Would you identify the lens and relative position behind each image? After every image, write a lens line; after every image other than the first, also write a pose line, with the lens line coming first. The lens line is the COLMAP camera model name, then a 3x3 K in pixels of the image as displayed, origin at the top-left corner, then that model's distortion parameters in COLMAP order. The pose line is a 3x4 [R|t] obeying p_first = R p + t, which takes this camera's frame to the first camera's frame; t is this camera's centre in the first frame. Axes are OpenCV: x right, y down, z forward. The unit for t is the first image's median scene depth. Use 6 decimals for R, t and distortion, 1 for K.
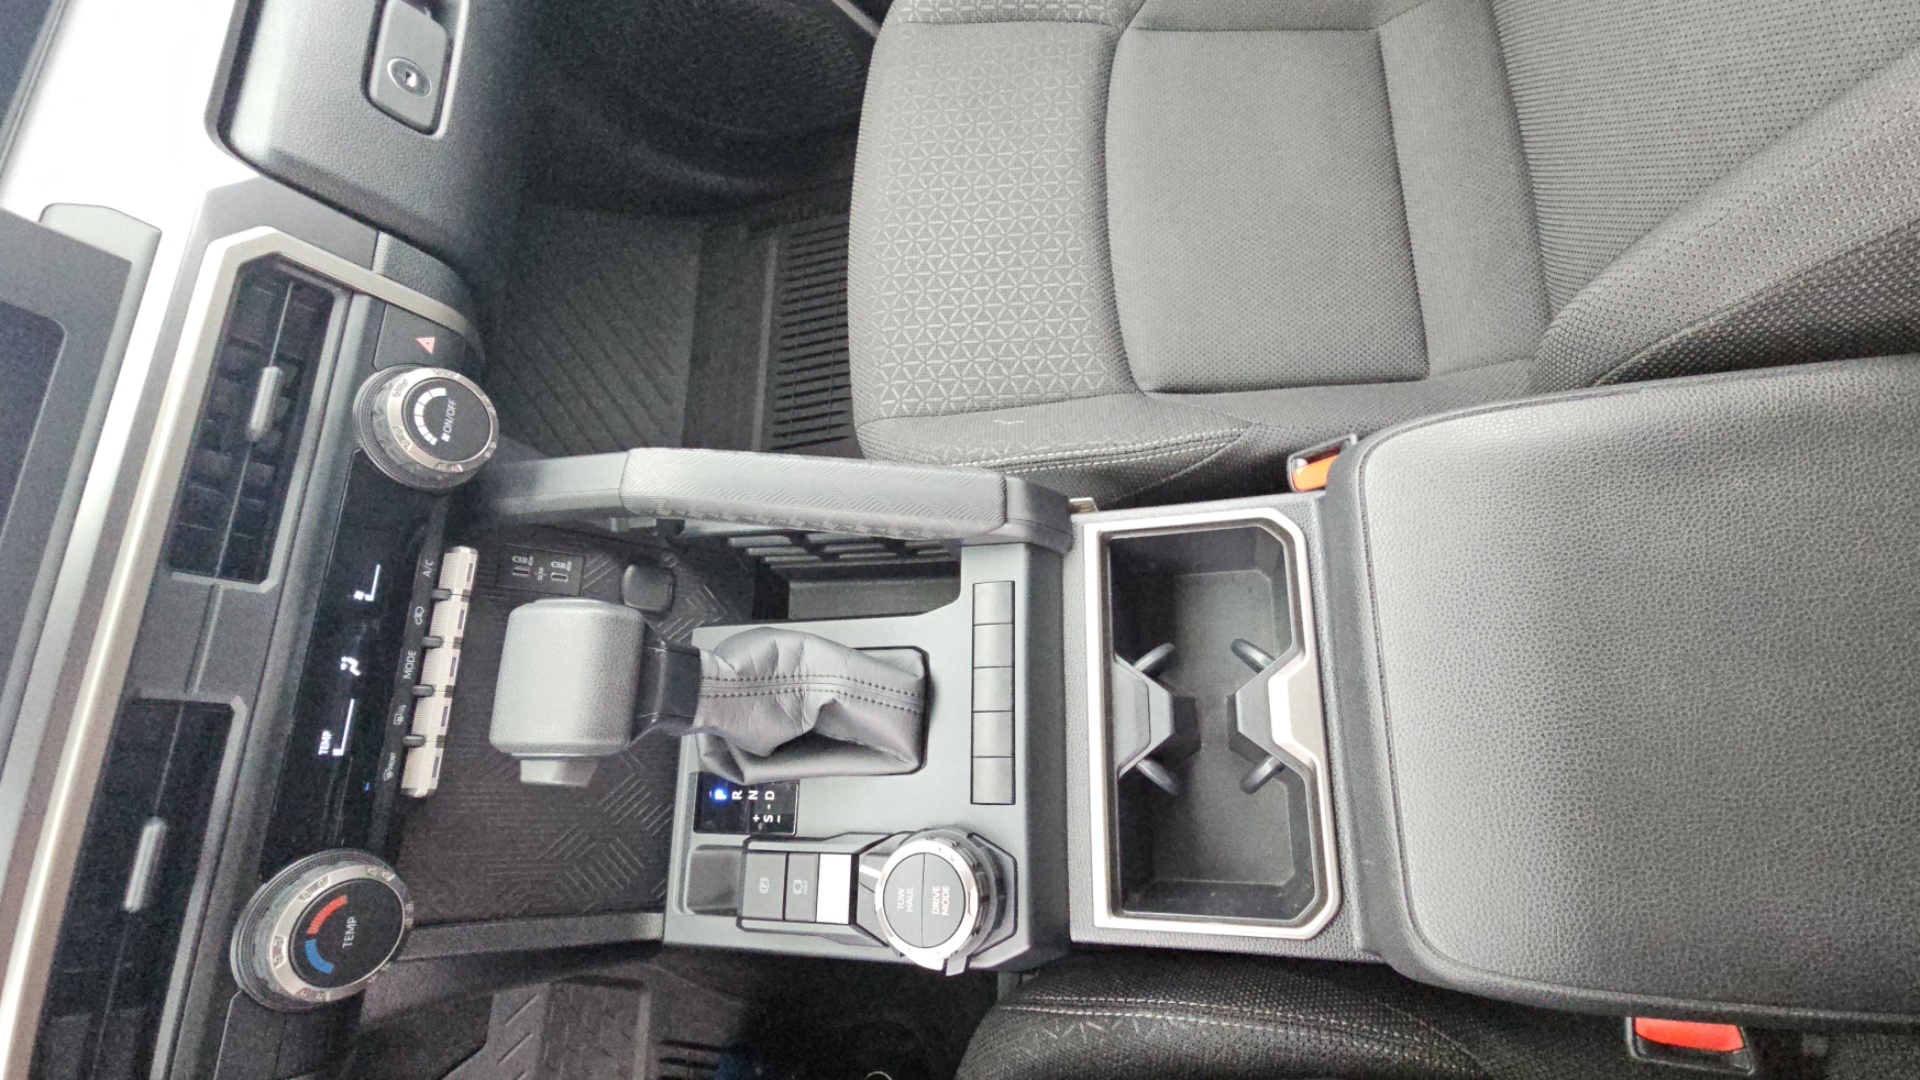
lens RADIAL K [[857.9, 0, 975.2], [0, 857.9, 546.2], [0, 0, 1]] dist [0.008706, -0.006804]
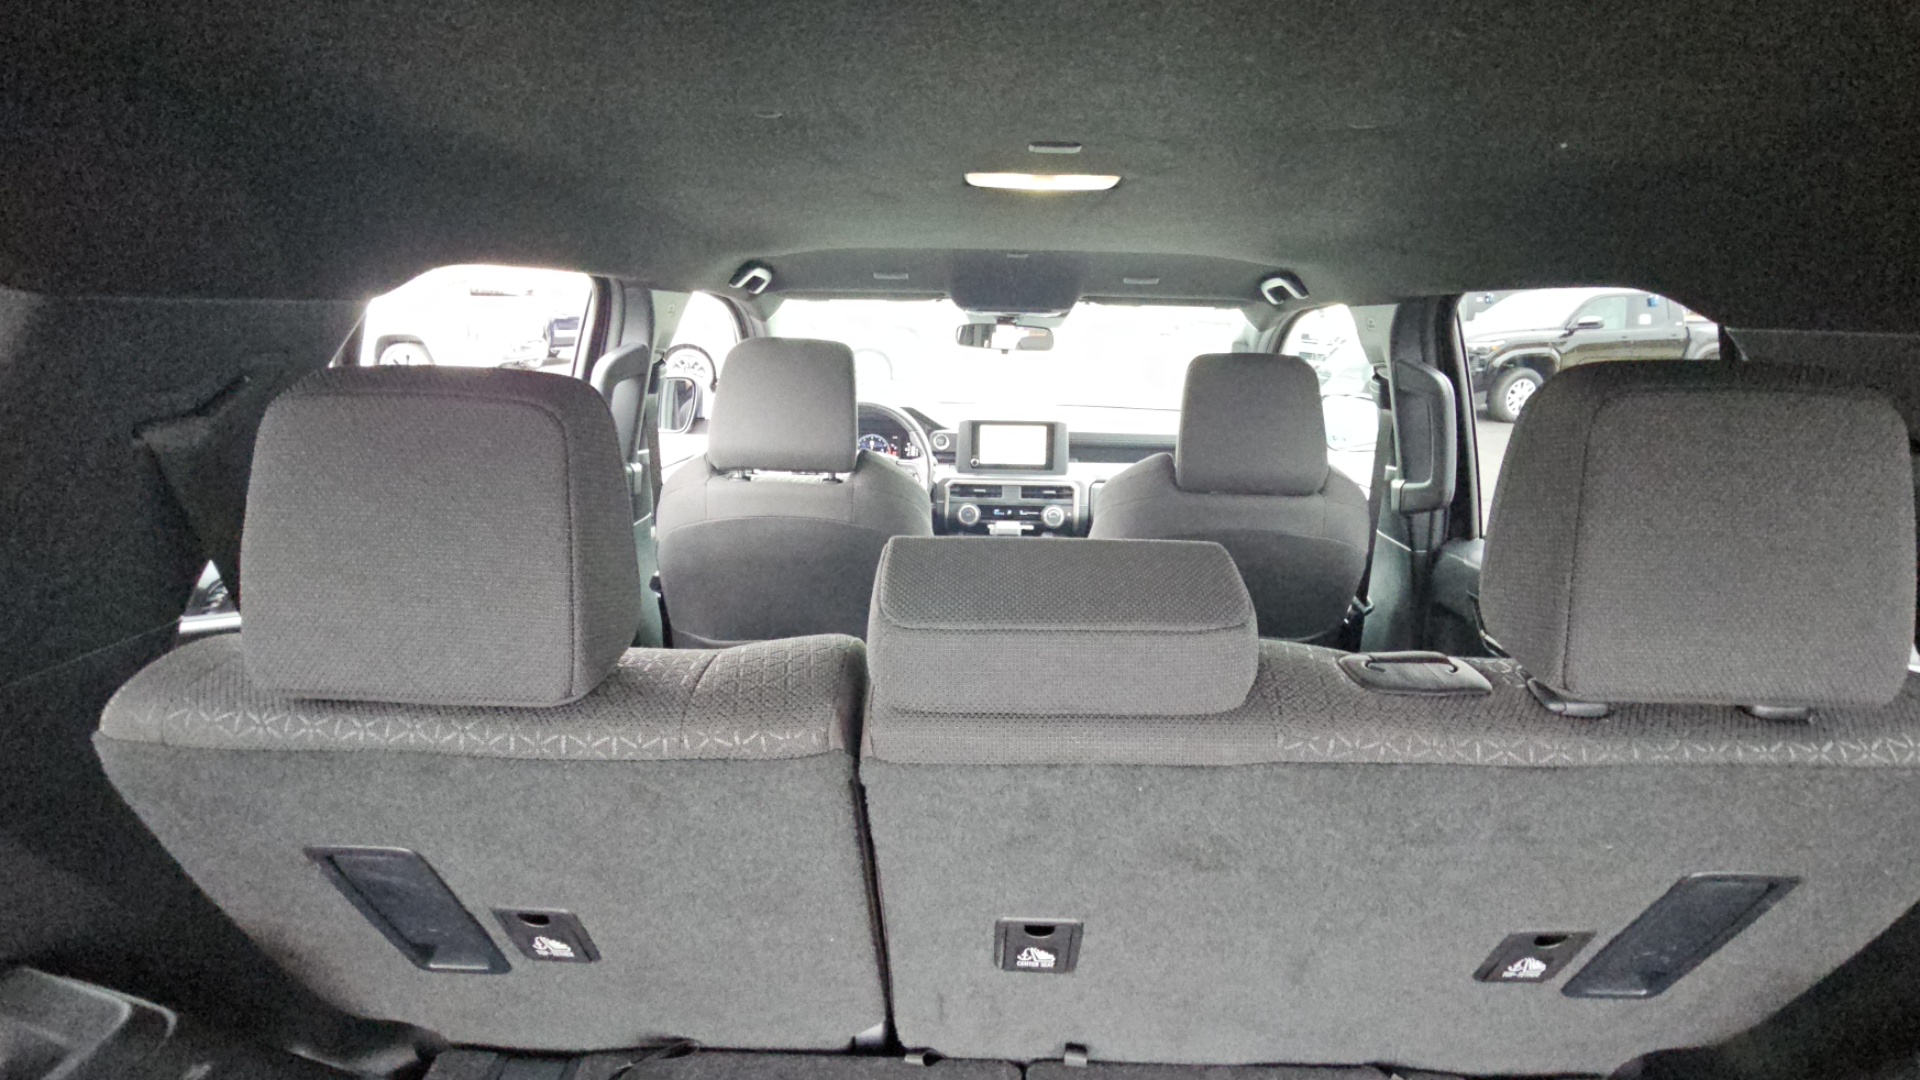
lens RADIAL K [[857.9, 0, 967.7], [0, 857.9, 536.3], [0, 0, 1]] dist [0.008706, -0.006804]
pose [[-0.019601, 0.545077, -0.838157, 4.202503], [-0.964242, 0.211302, 0.159965, -0.481787], [0.264297, 0.811322, 0.521444, -1.976041]]
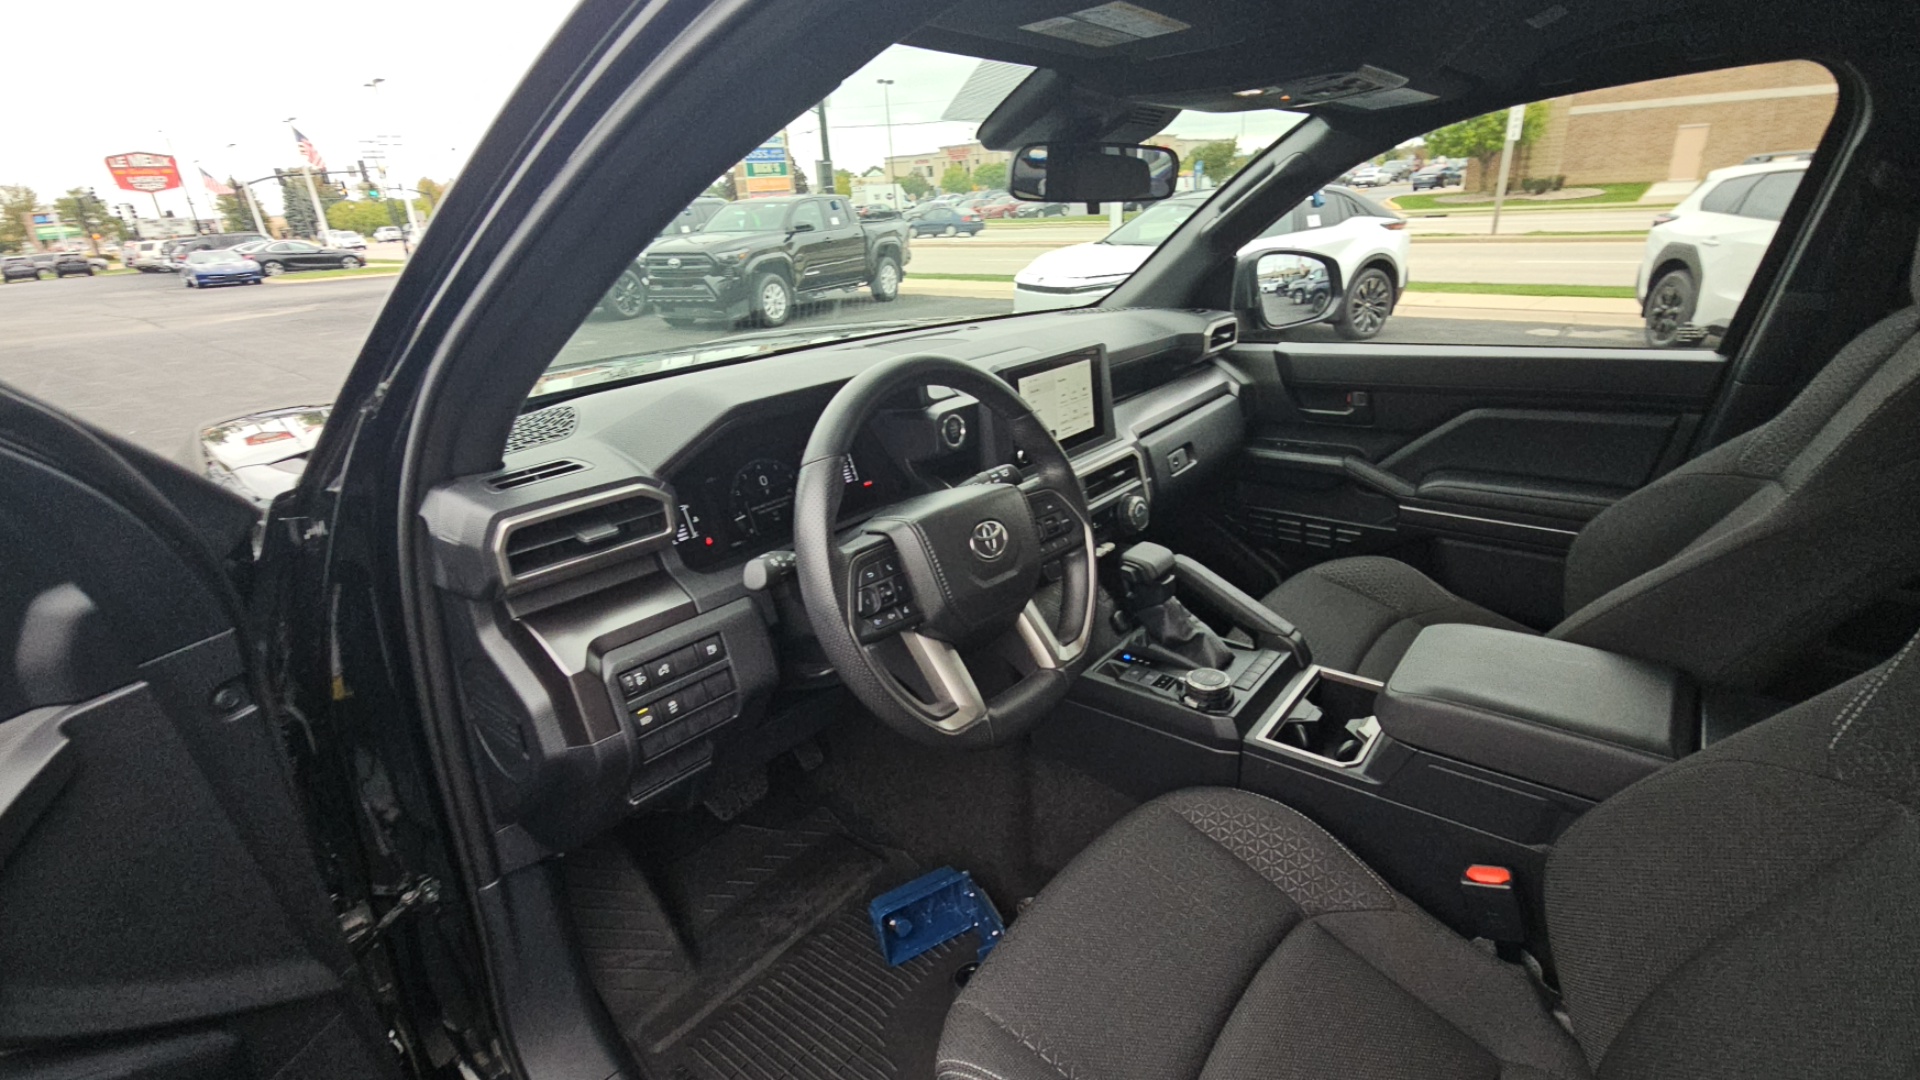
lens RADIAL K [[857.9, 0, 980.0], [0, 857.9, 544.4], [0, 0, 1]] dist [0.008706, -0.006804]
pose [[0.767072, 0.461738, -0.445419, 0.376602], [-0.641046, 0.523831, -0.560946, 2.061796], [-0.025686, 0.715821, 0.697812, -1.083780]]
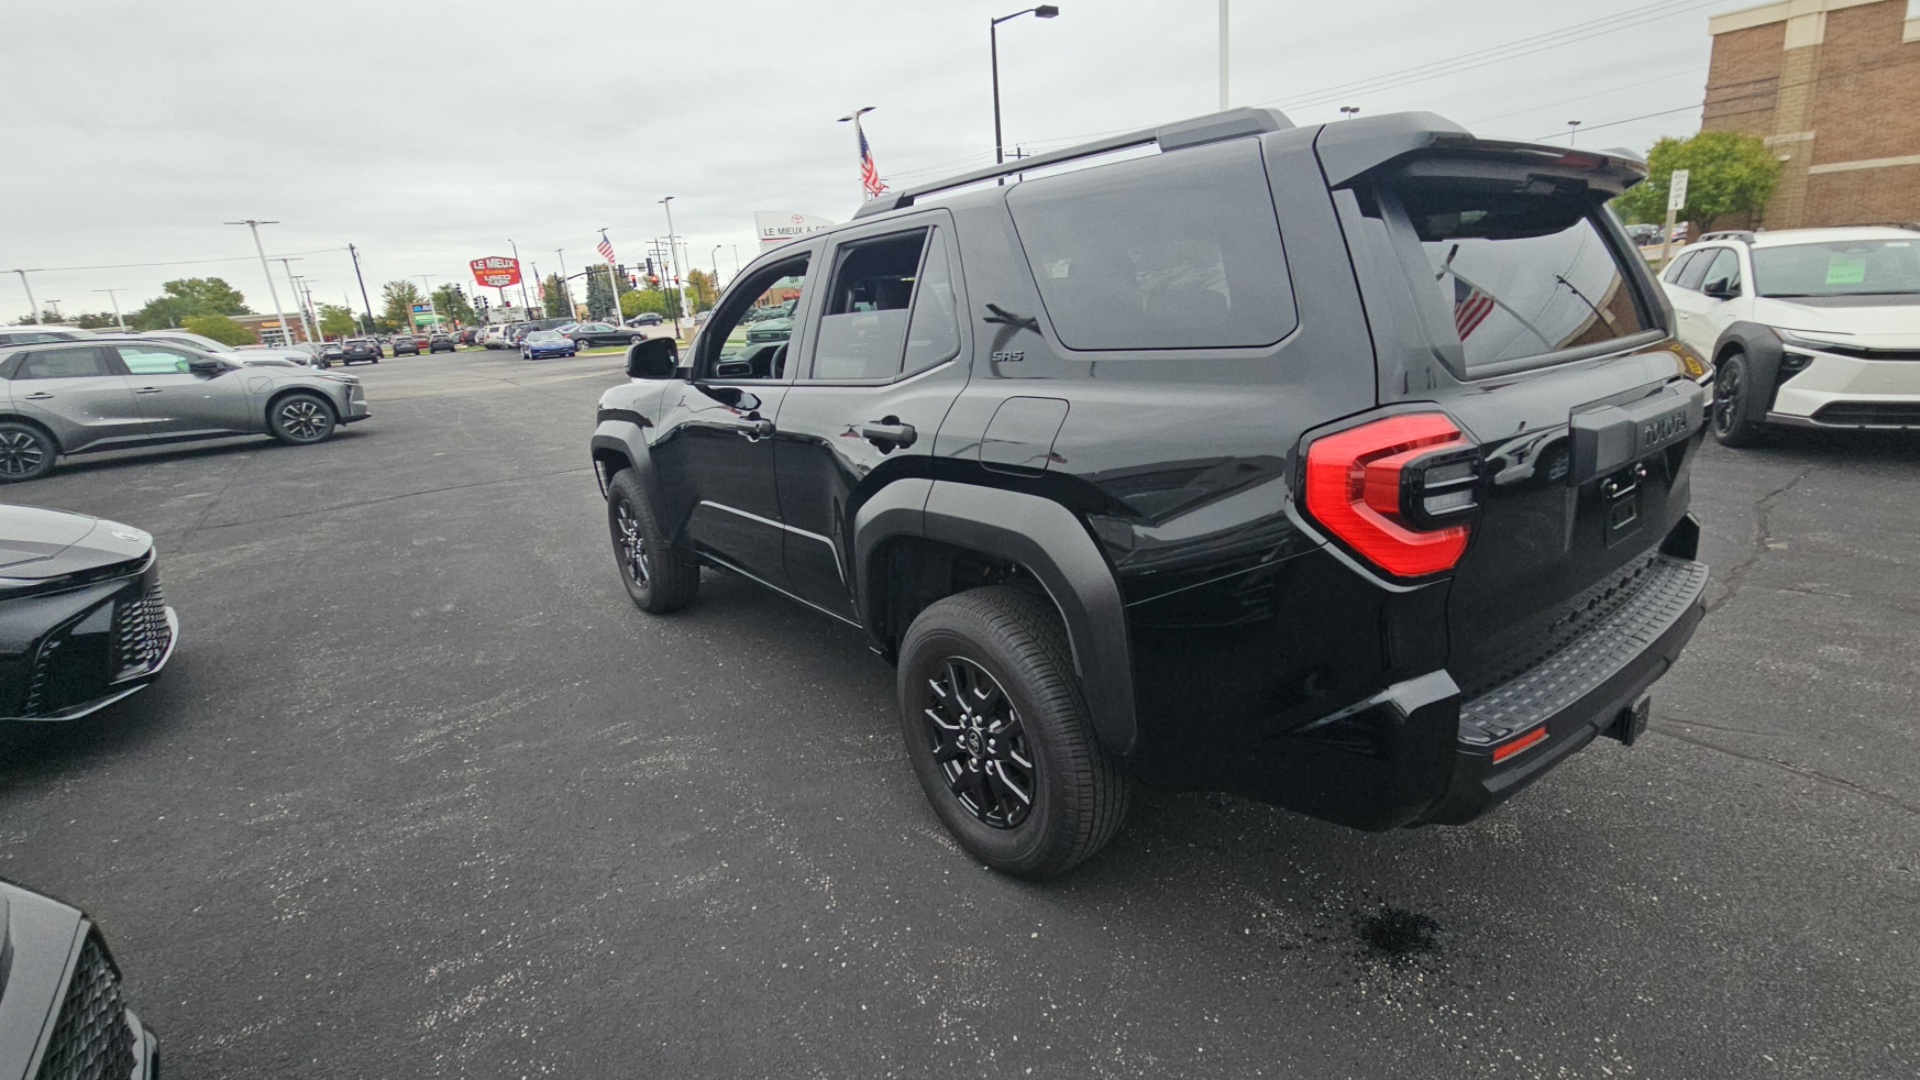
lens RADIAL K [[857.9, 0, 980.3], [0, 857.9, 544.6], [0, 0, 1]] dist [0.008706, -0.006804]
pose [[0.619661, 0.456122, -0.638728, 6.920285], [-0.780423, 0.444577, -0.439649, 4.261522], [0.083431, 0.770911, 0.631455, -3.820742]]
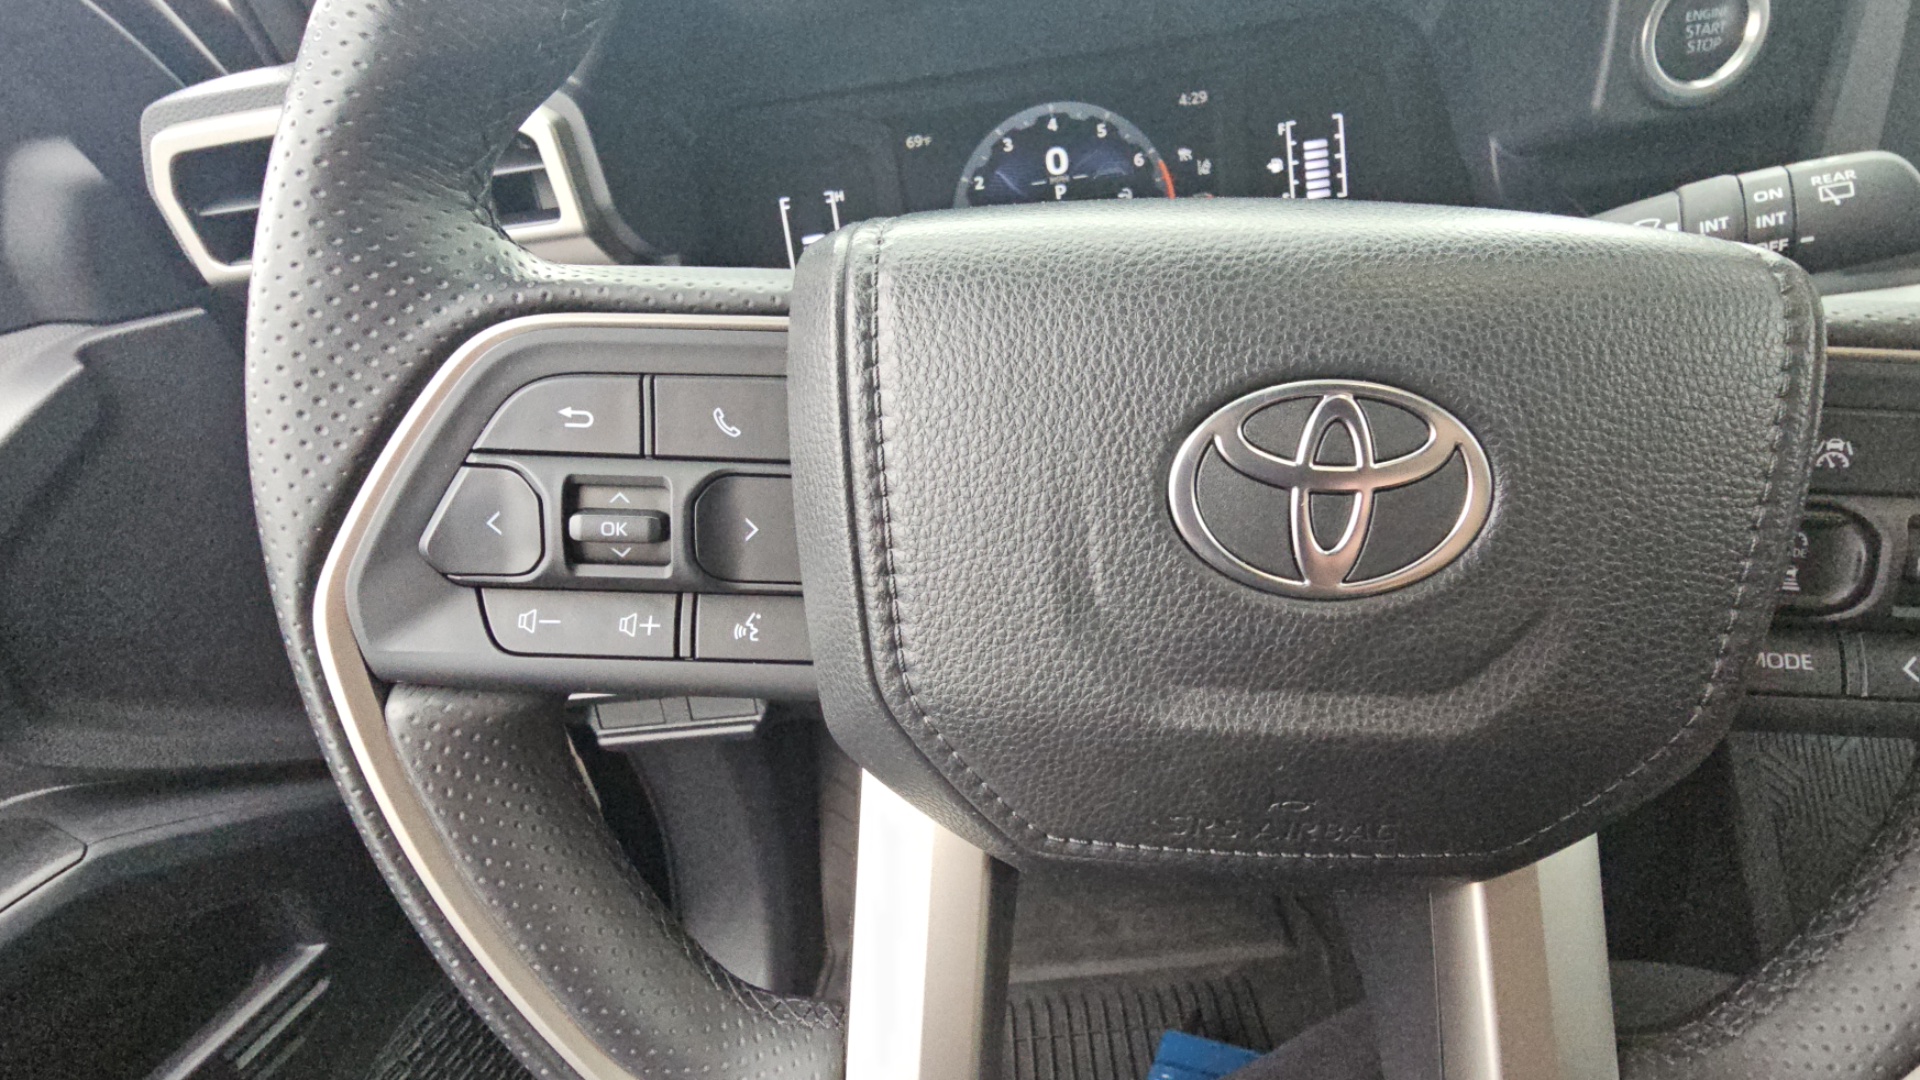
lens RADIAL K [[857.9, 0, 981.7], [0, 857.9, 544.4], [0, 0, 1]] dist [0.008706, -0.006804]
pose [[0.078762, 0.740874, -0.667010, -0.261438], [-0.921476, 0.309398, 0.234851, 0.989675], [0.380366, 0.596136, 0.707066, 0.012747]]
